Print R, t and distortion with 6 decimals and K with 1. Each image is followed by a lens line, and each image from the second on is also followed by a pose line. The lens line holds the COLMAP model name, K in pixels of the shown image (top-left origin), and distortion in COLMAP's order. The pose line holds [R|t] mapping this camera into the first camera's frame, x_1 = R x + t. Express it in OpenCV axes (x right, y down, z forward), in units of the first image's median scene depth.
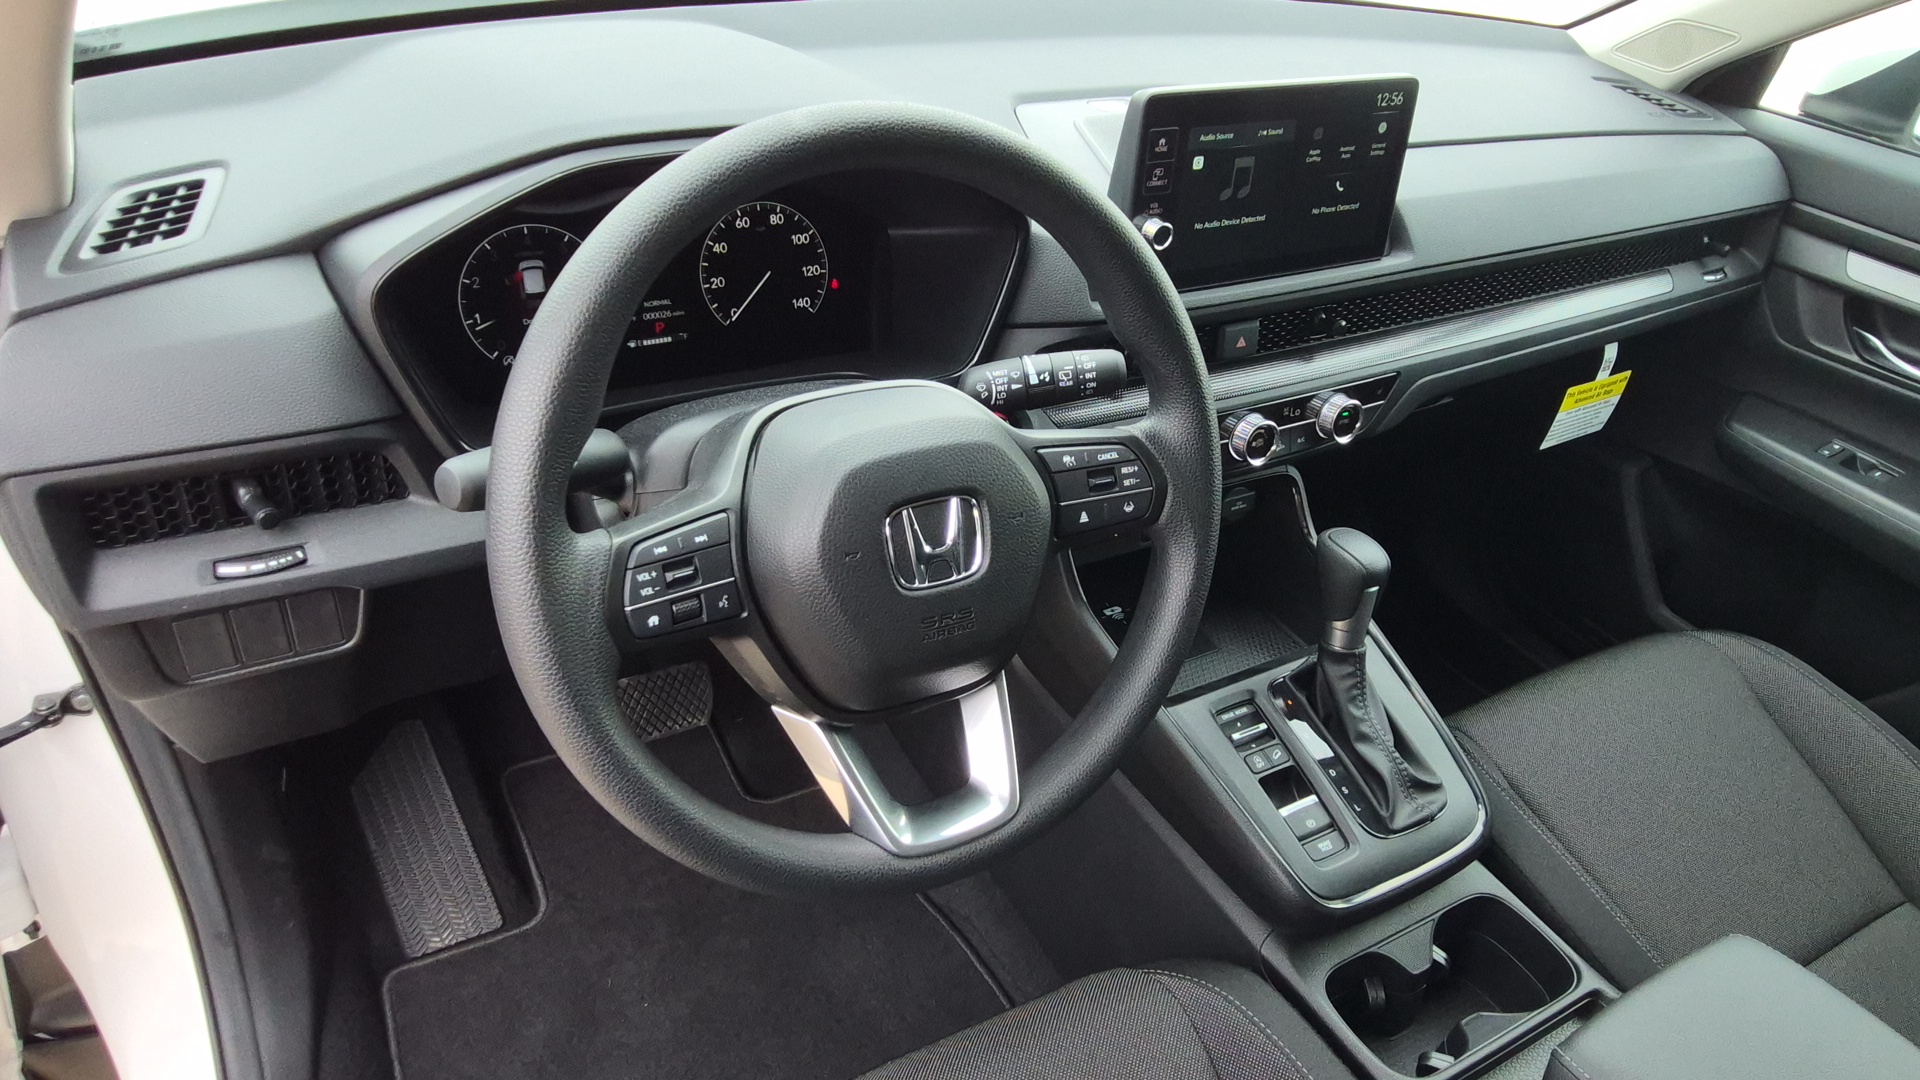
lens RADIAL K [[1250.6, 0, 980.0], [0, 1250.6, 531.1], [0, 0, 1]] dist [-0.008810, 0.009014]
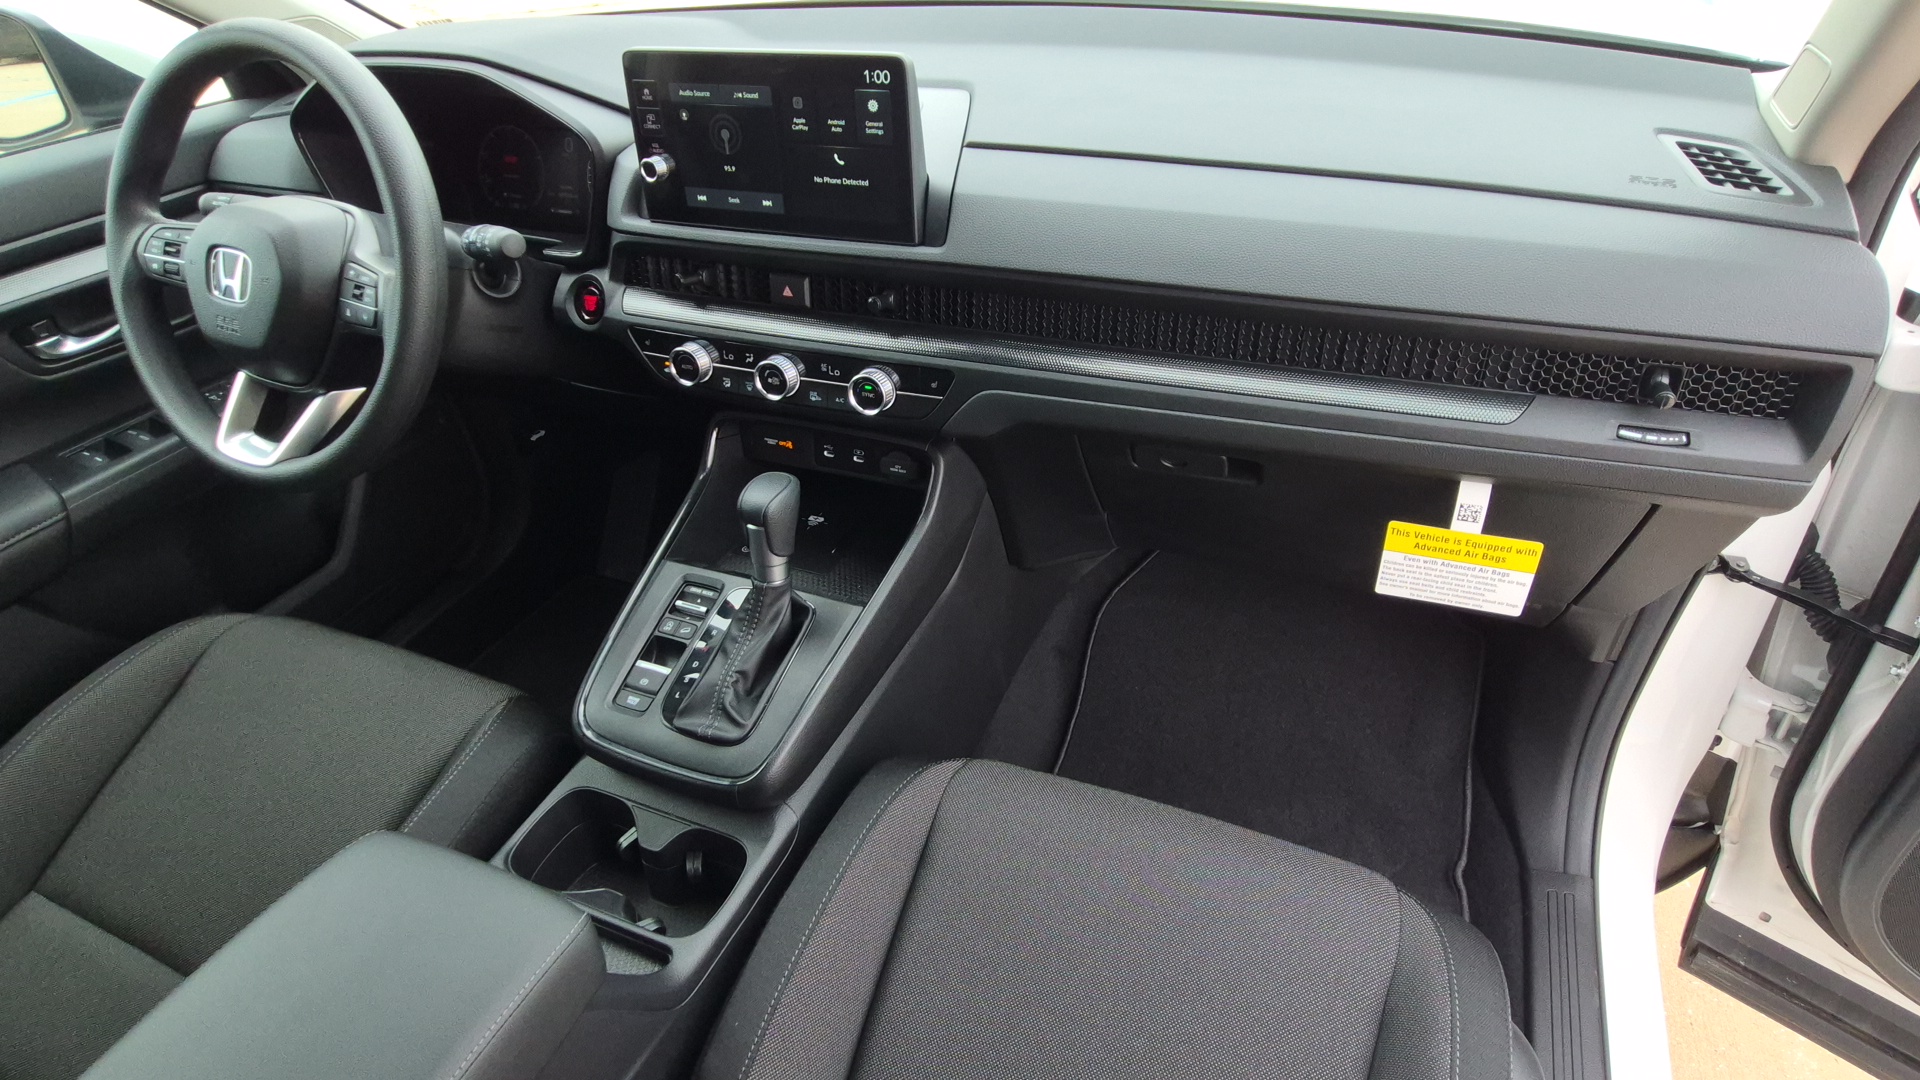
lens RADIAL K [[1002.4, 0, 973.7], [0, 1002.4, 535.6], [0, 0, 1]] dist [-0.007077, -0.002785]
pose [[0.584883, 0.359689, -0.727004, 1.059437], [-0.356320, 0.919122, 0.168077, -0.161473], [0.728662, 0.160741, 0.665744, 0.553163]]
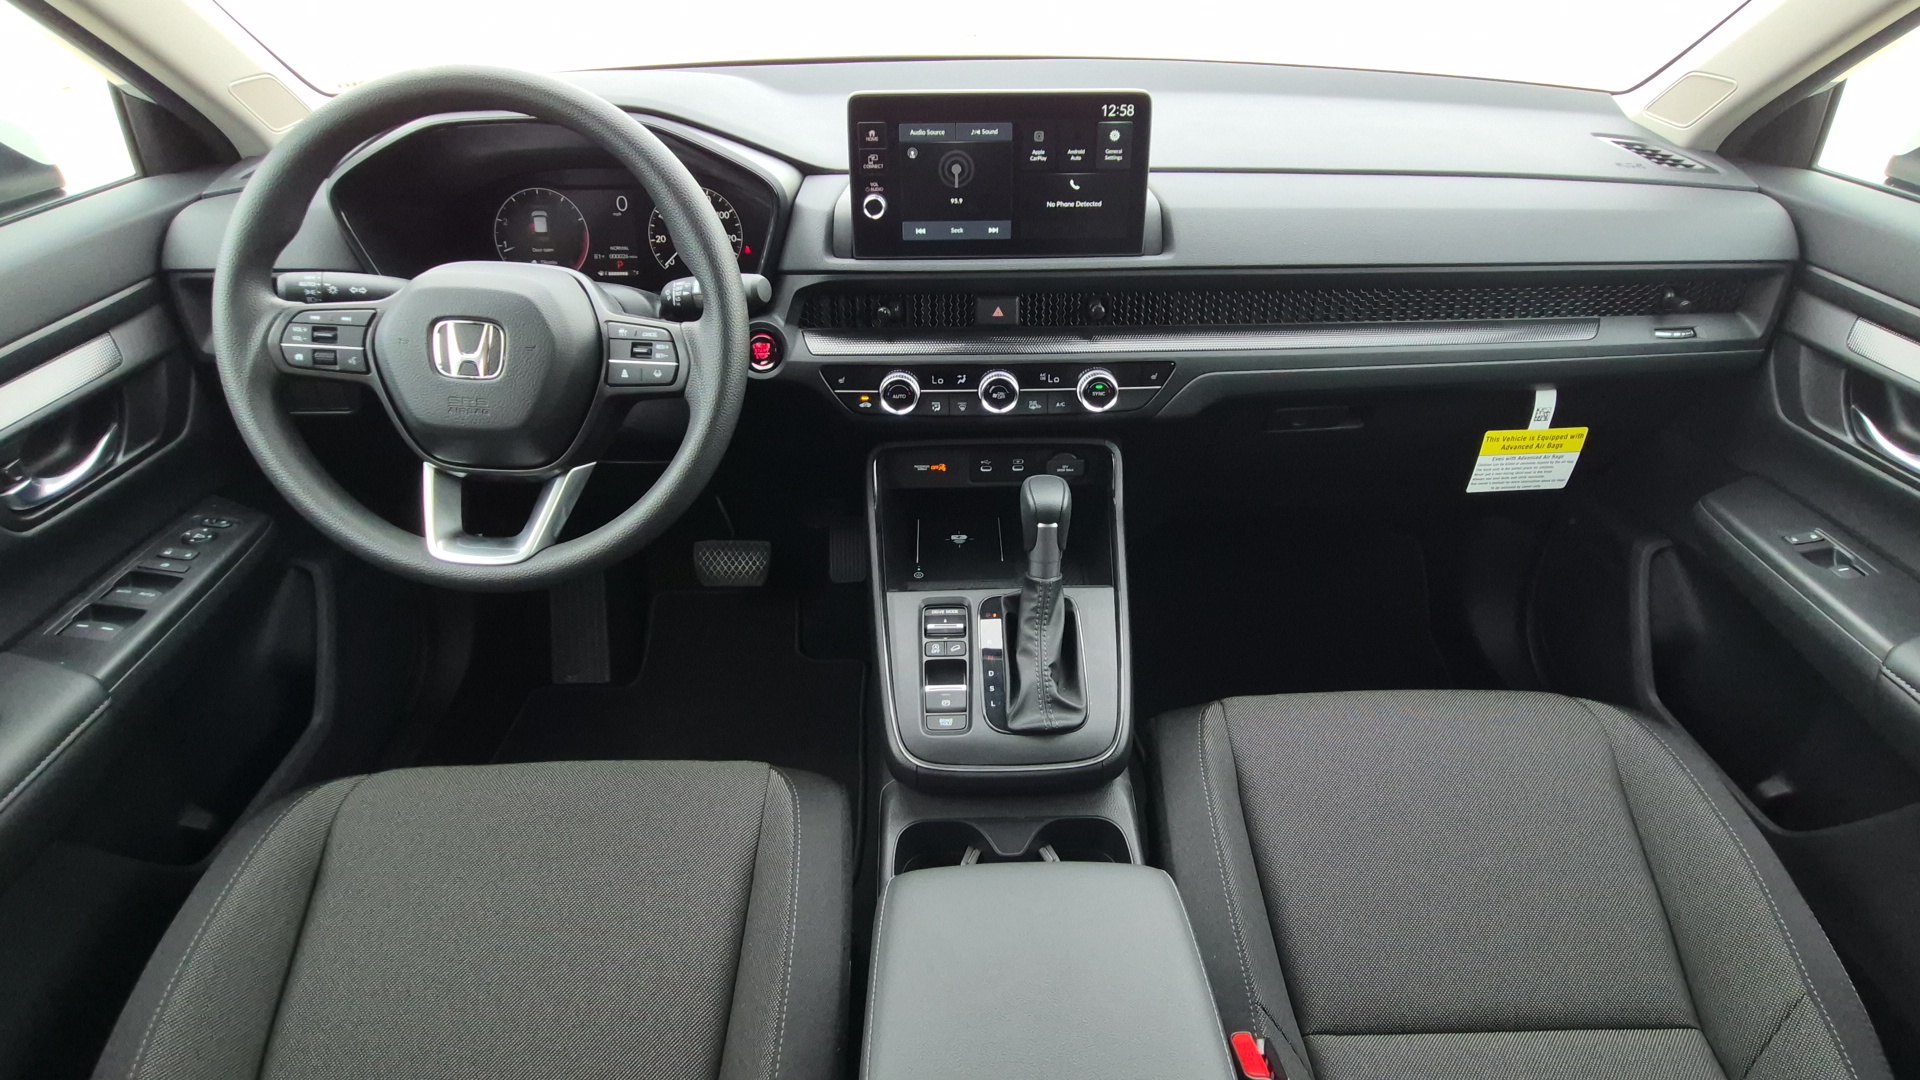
lens RADIAL K [[1002.4, 0, 974.3], [0, 1002.4, 529.7], [0, 0, 1]] dist [-0.007077, -0.002785]
pose [[0.869734, 0.173676, -0.461951, 0.683637], [-0.196941, 0.980413, -0.002191, 0.065171], [0.452522, 0.092883, 0.886903, 0.137700]]
